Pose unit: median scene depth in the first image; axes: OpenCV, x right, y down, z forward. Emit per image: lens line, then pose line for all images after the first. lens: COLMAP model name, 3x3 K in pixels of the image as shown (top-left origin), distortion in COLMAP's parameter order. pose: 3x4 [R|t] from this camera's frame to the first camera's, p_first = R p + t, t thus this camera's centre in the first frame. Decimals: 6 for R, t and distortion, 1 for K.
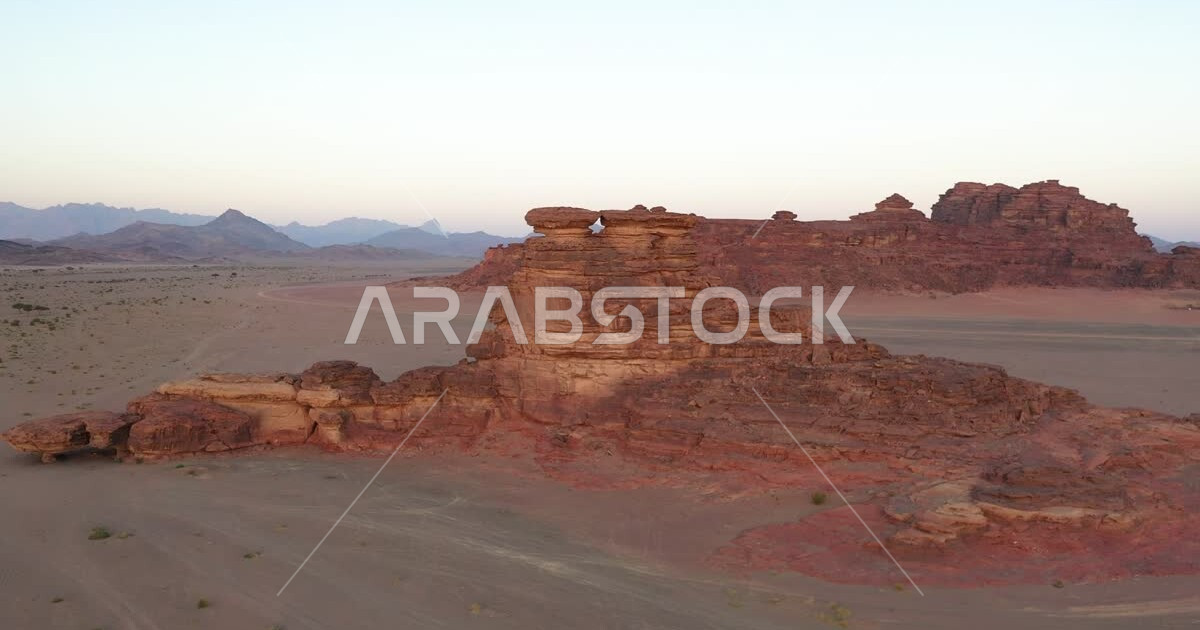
lens RADIAL K [[963.8, 0, 597.2], [0, 963.8, 315.5], [0, 0, 1]] dist [0.020912, 0.003492]
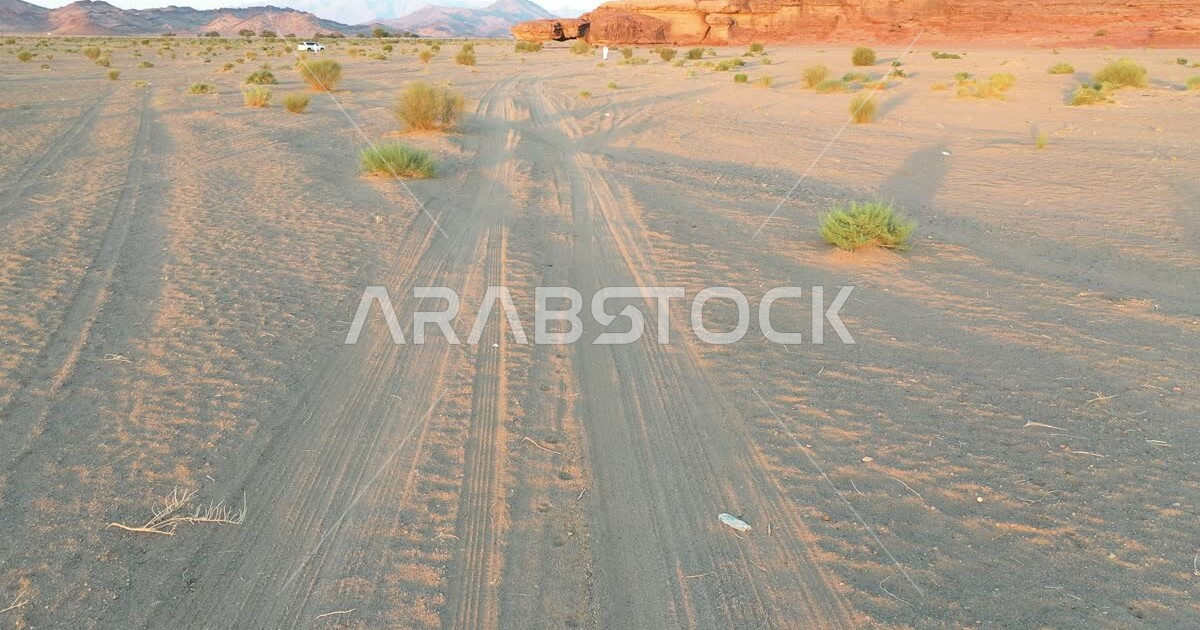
lens RADIAL K [[963.8, 0, 602.9], [0, 963.8, 313.5], [0, 0, 1]] dist [0.020912, 0.003492]
pose [[0.966619, 0.059966, -0.249101, -0.069294], [-0.007127, 0.978143, 0.207809, 0.229364], [0.256118, -0.199097, 0.945920, -0.443612]]
